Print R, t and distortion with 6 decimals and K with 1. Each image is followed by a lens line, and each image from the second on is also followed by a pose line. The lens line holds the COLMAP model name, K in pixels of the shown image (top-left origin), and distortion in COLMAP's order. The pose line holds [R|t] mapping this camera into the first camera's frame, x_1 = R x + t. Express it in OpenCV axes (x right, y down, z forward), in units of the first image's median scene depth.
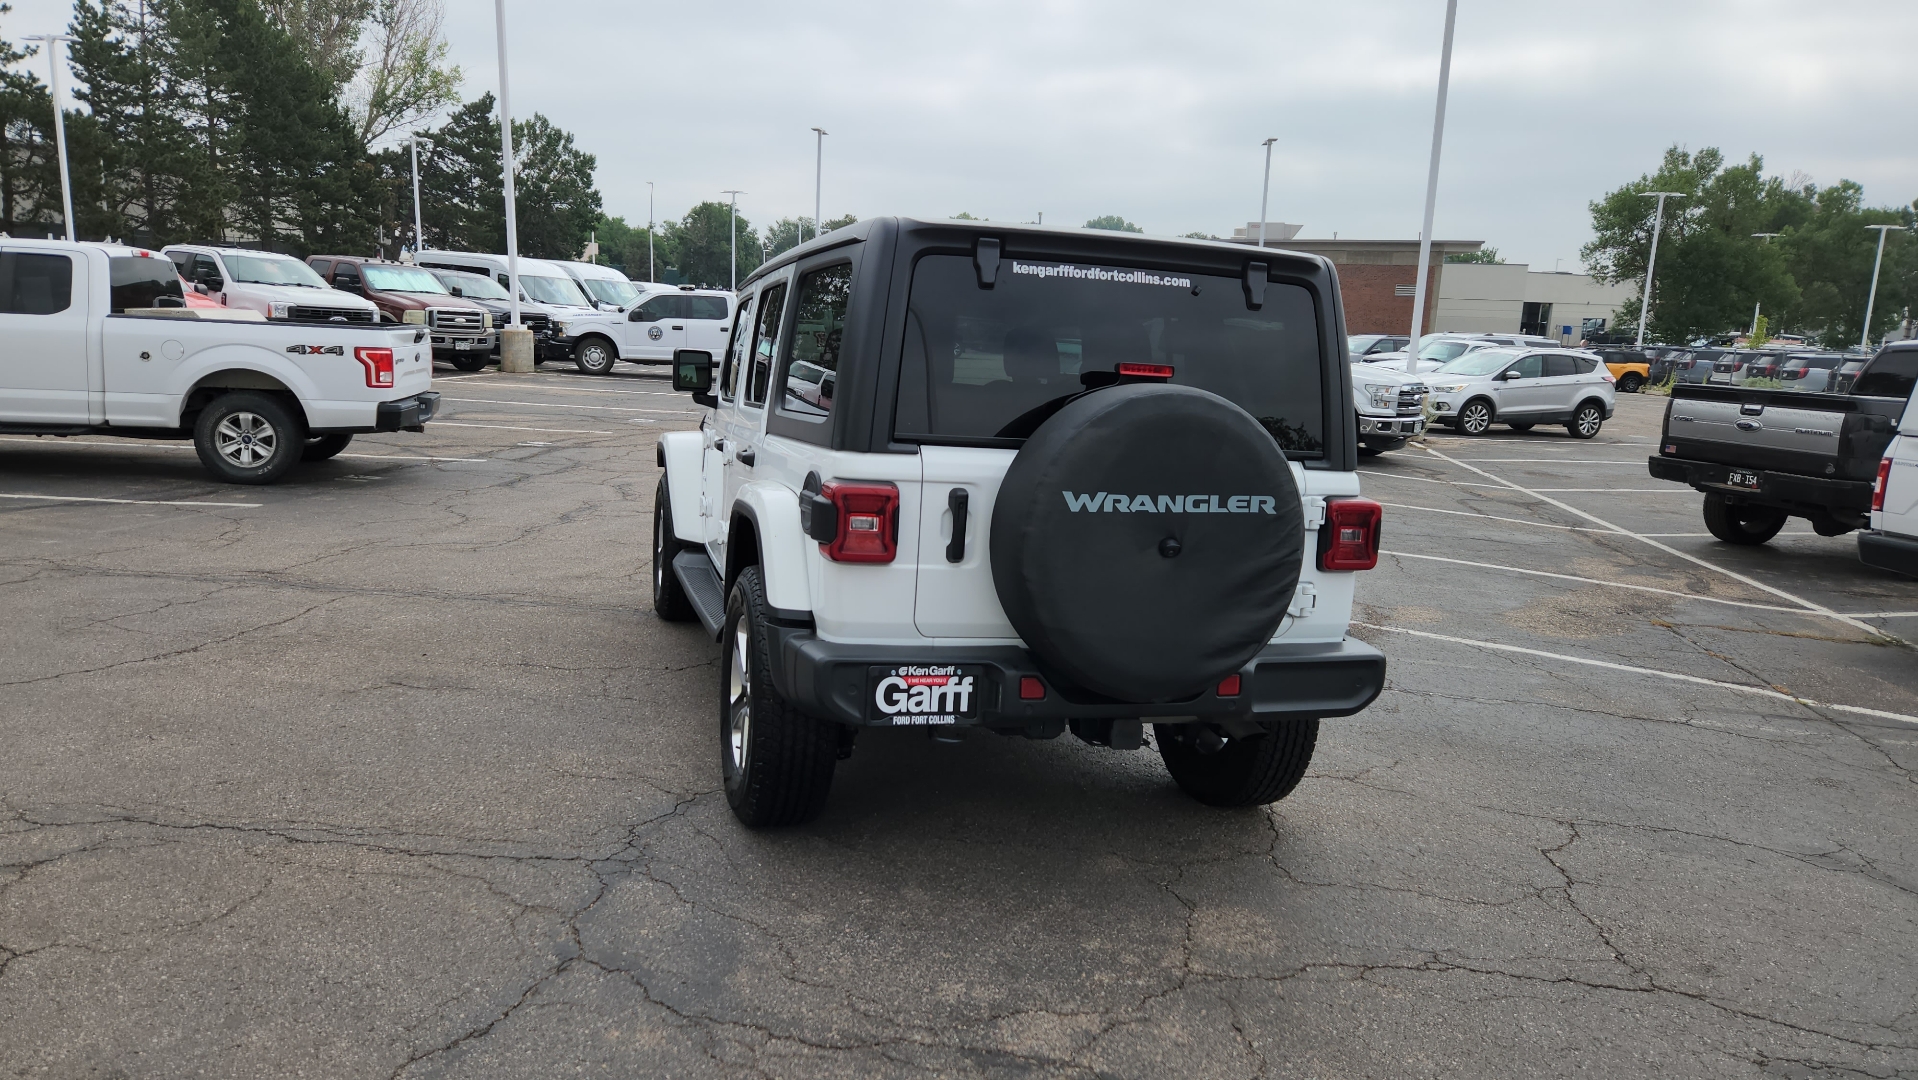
lens RADIAL K [[1280.1, 0, 928.0], [0, 1280.1, 543.4], [0, 0, 1]] dist [0.071941, -0.054985]
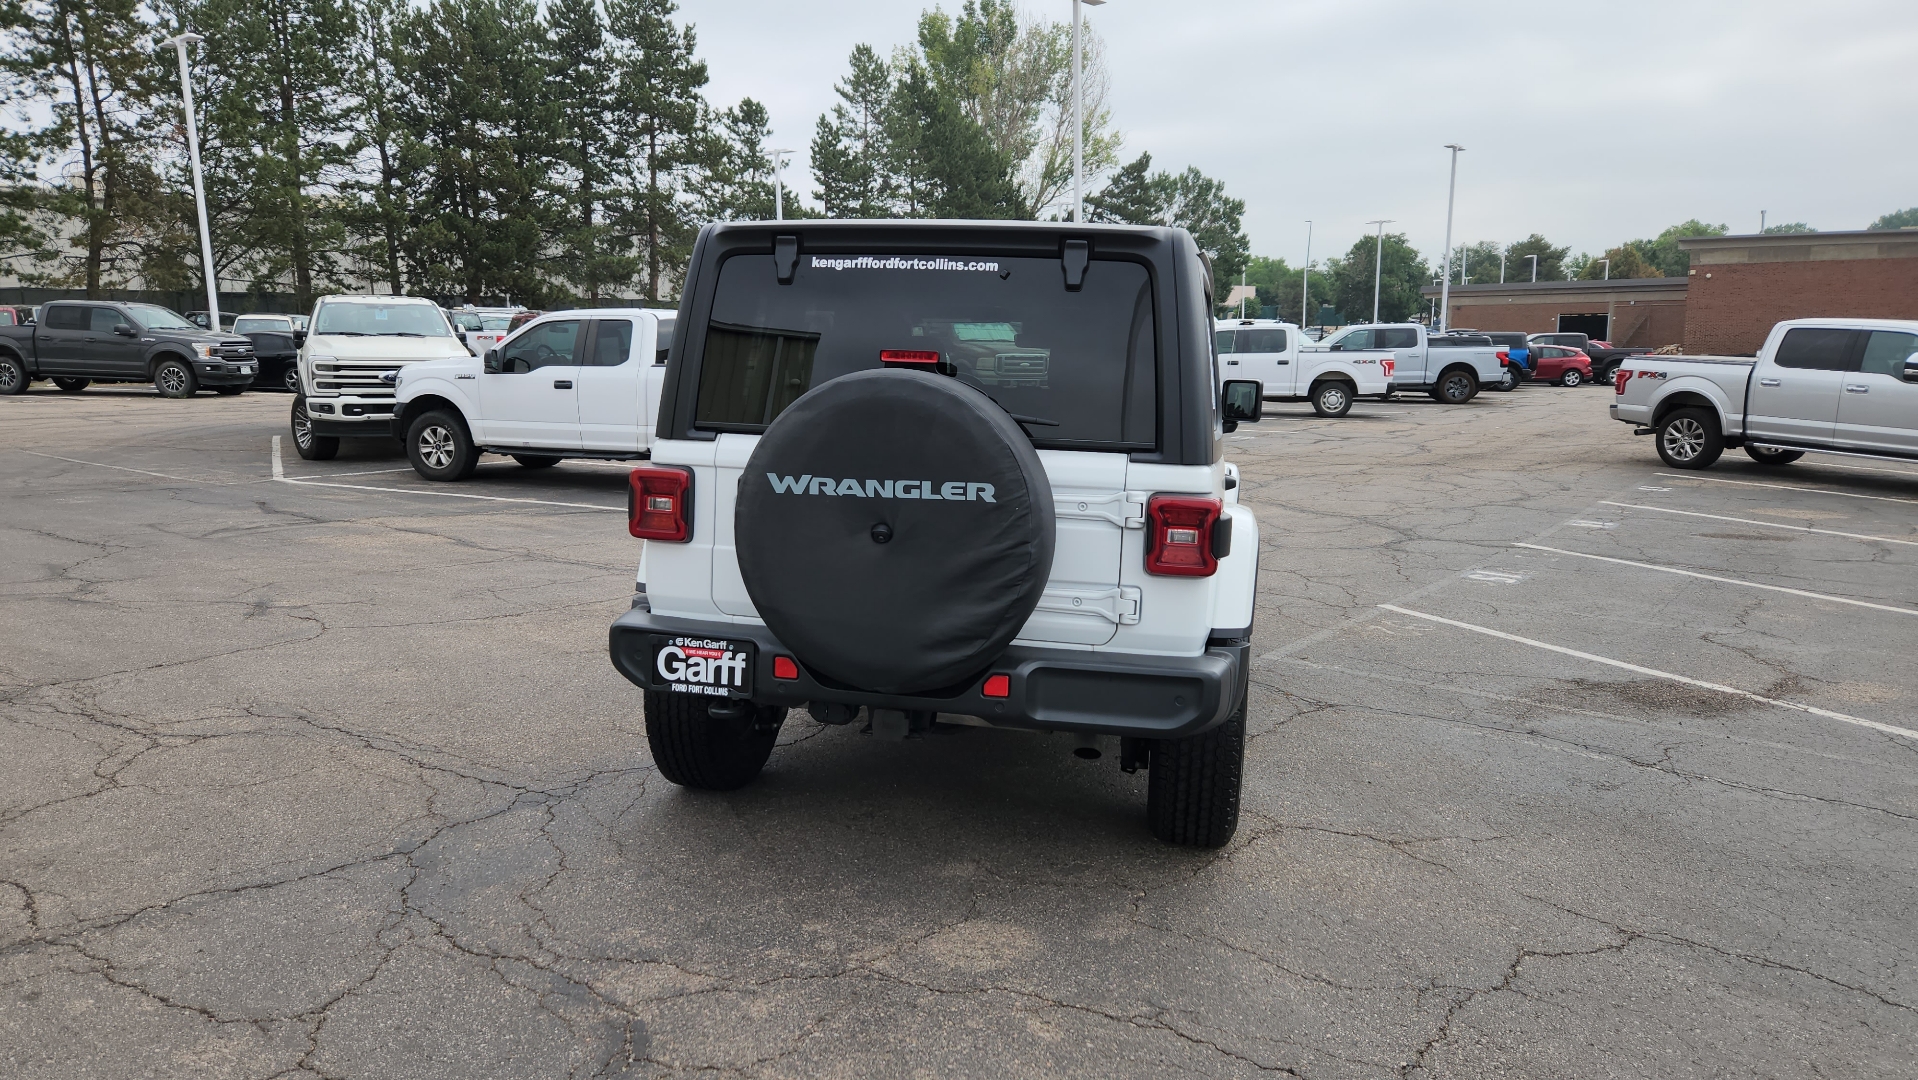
lens RADIAL K [[1280.1, 0, 918.8], [0, 1280.1, 543.9], [0, 0, 1]] dist [0.071941, -0.054985]
pose [[0.872040, 0.034862, -0.488192, 0.205391], [-0.050725, 0.998526, -0.019302, 0.008612], [0.486799, 0.041596, 0.872523, 0.046177]]
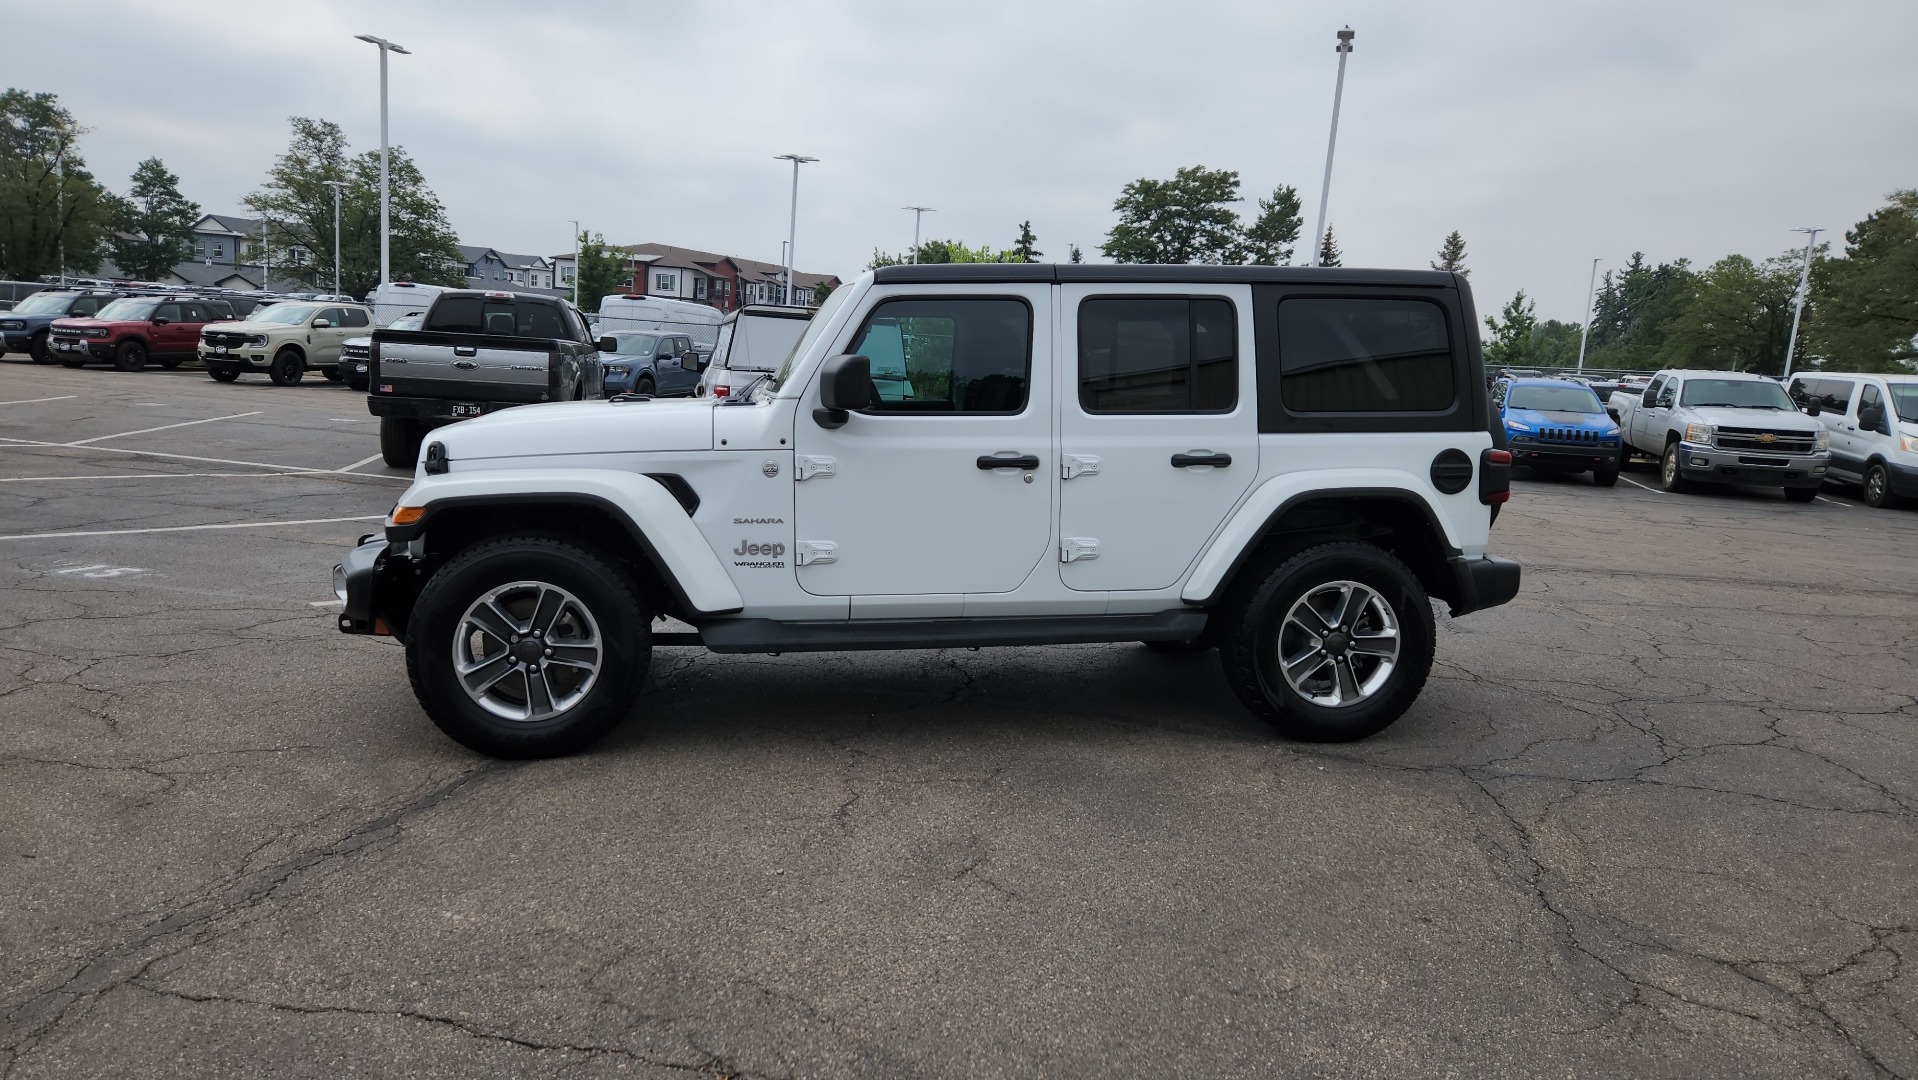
lens RADIAL K [[1280.1, 0, 932.4], [0, 1280.1, 532.8], [0, 0, 1]] dist [0.071941, -0.054985]
pose [[0.123694, -0.183419, 0.975222, -0.507331], [0.121867, 0.978137, 0.168511, -0.089490], [-0.984809, 0.098003, 0.143342, 0.439404]]
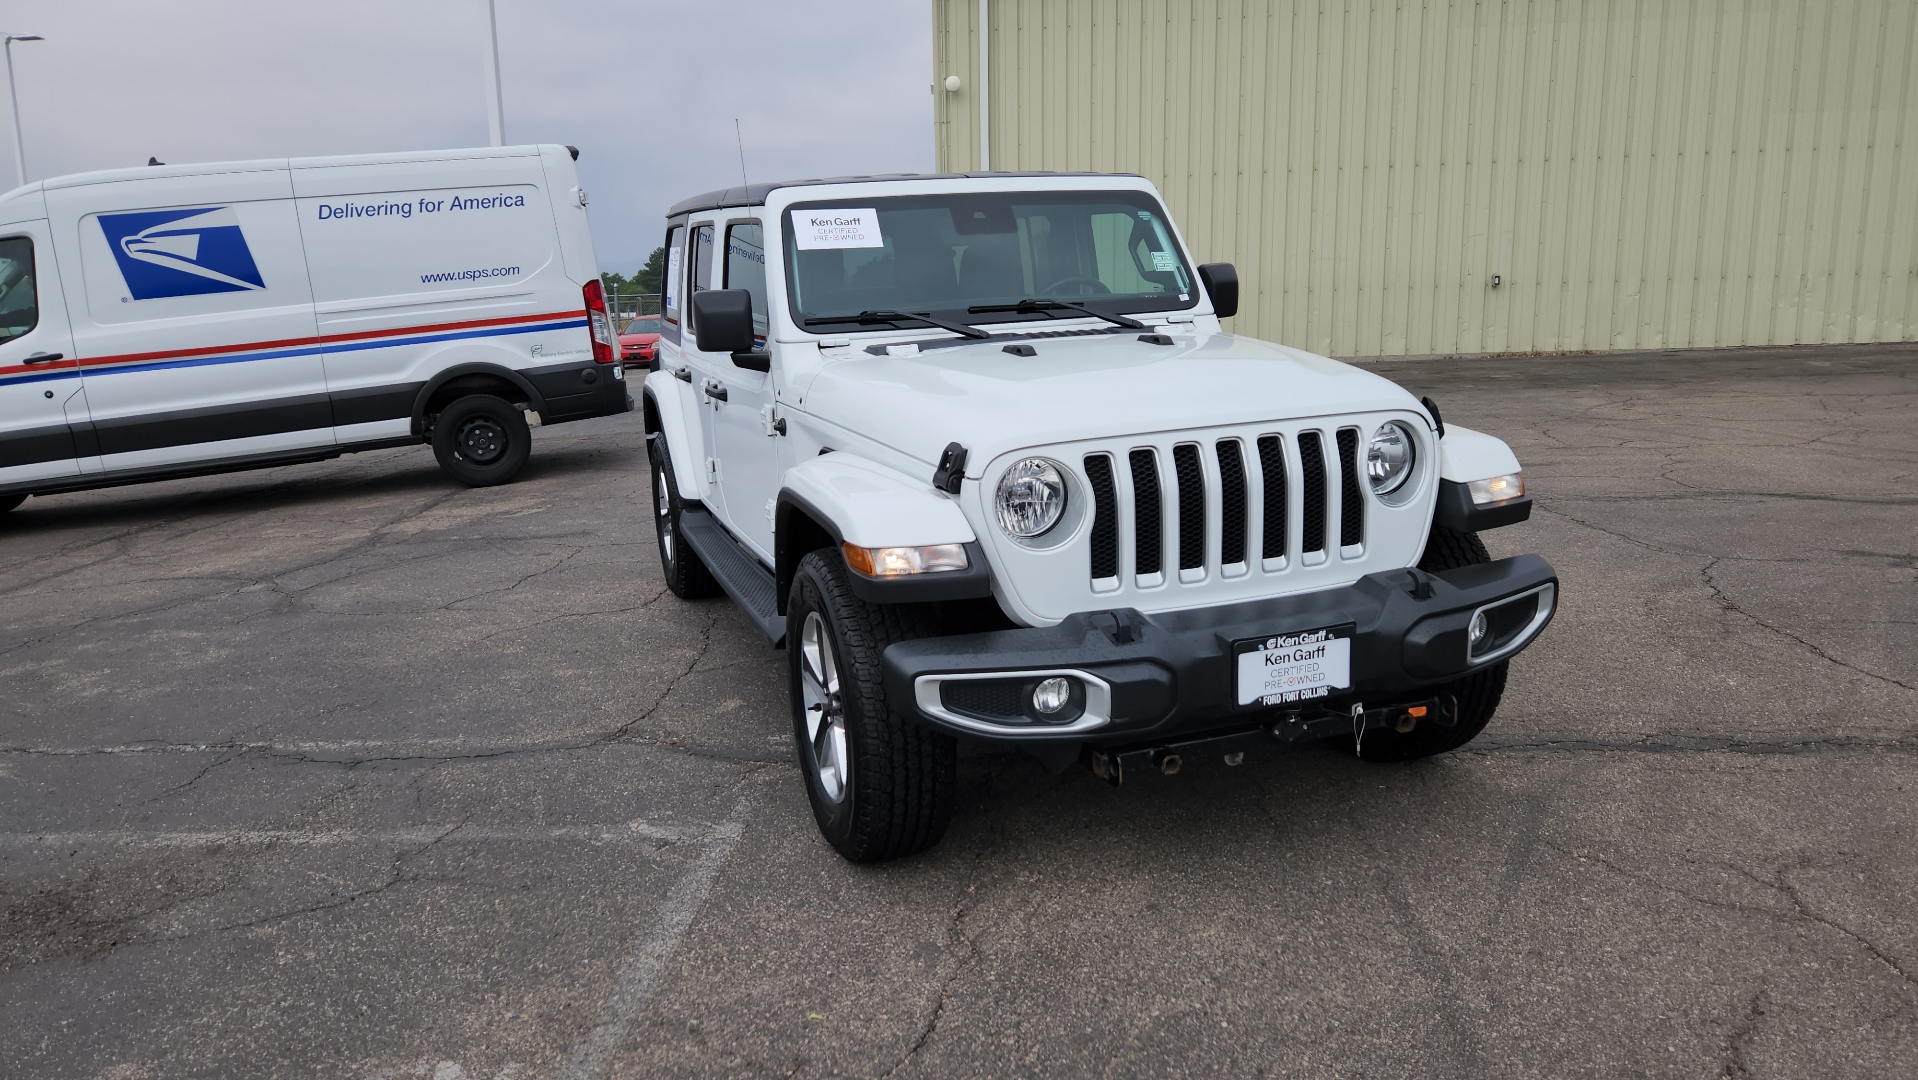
lens RADIAL K [[1290.0, 0, 940.6], [0, 1290.0, 542.7], [0, 0, 1]] dist [0.043703, -0.013774]
pose [[-0.998494, -0.003972, -0.054716, 0.018556], [-0.022700, 0.937901, 0.346159, -0.138842], [0.049943, 0.346880, -0.936579, 0.948289]]
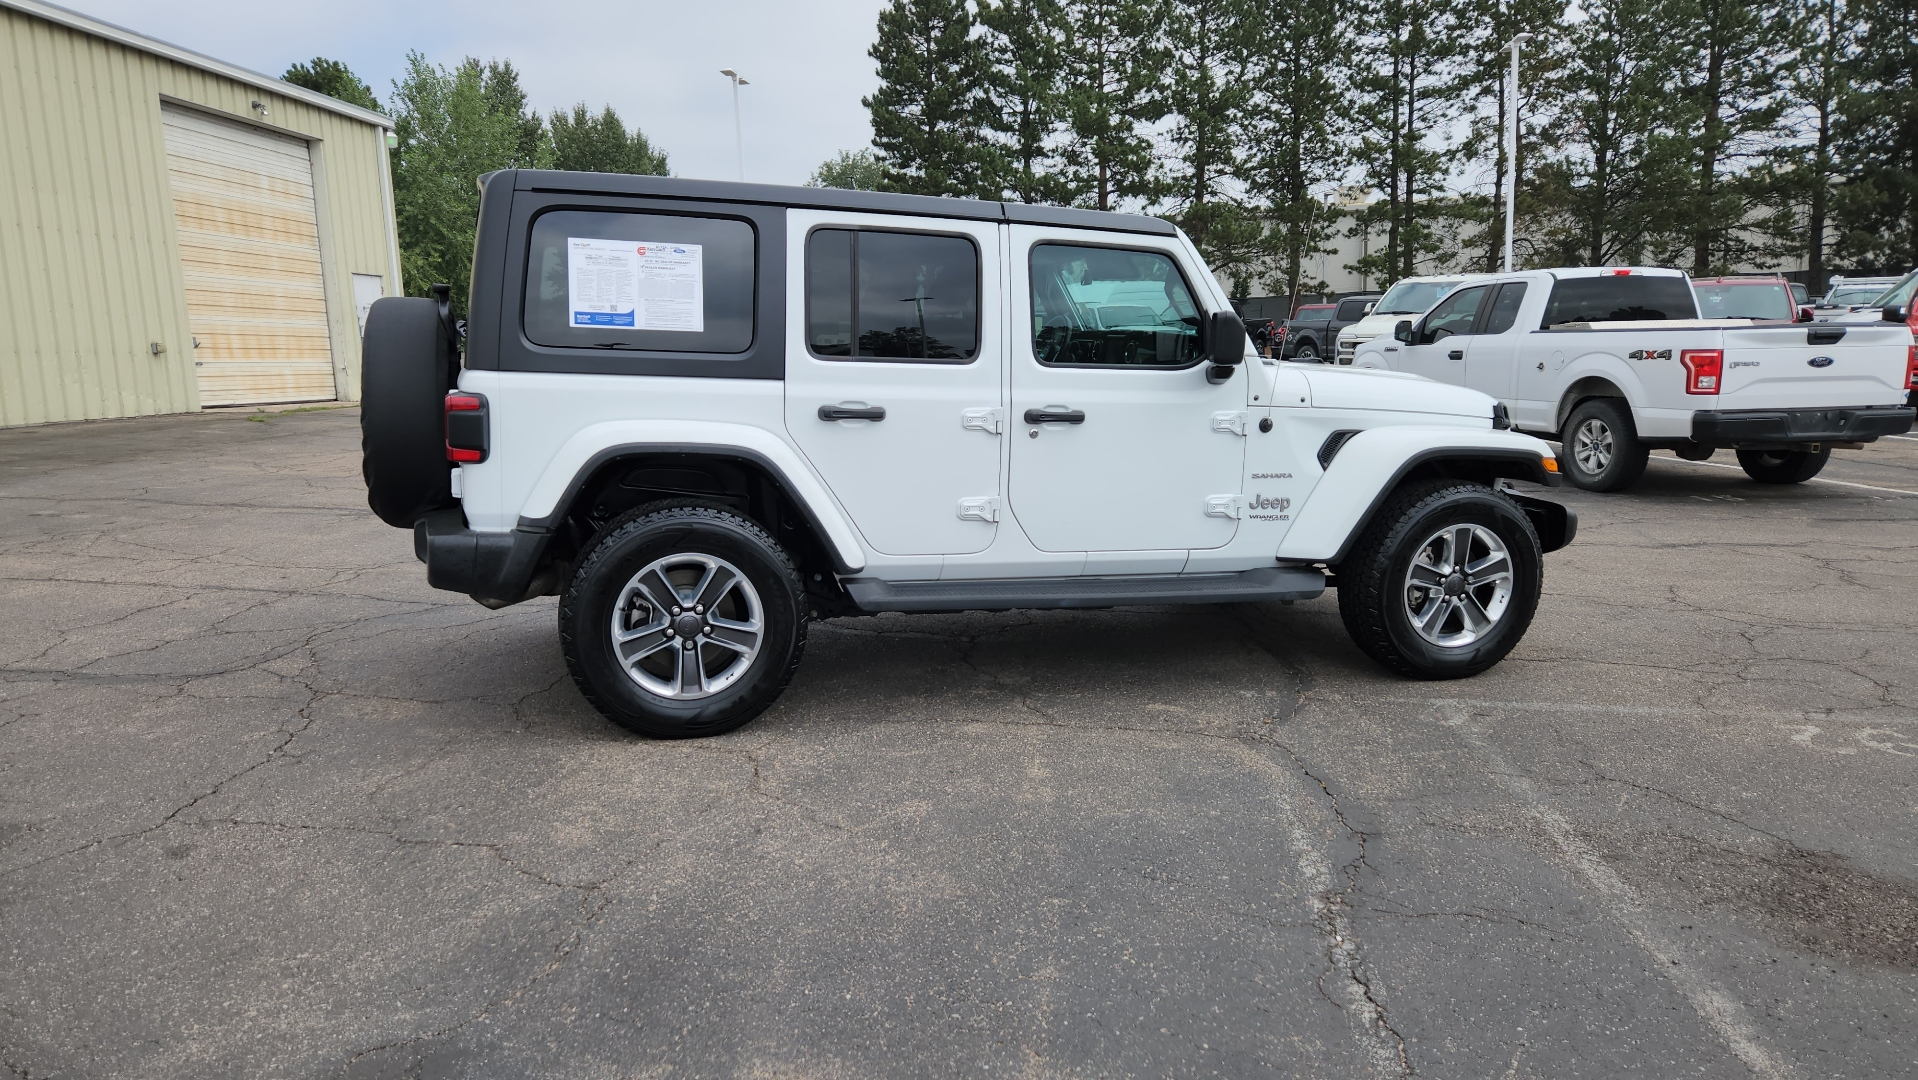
lens RADIAL K [[1275.9, 0, 929.1], [0, 1275.9, 563.1], [0, 0, 1]] dist [0.068747, -0.050284]
pose [[0.011867, 0.123850, -0.992230, 0.486769], [-0.158101, 0.980050, 0.120439, -0.030206], [0.987352, 0.155443, 0.031211, 0.470804]]
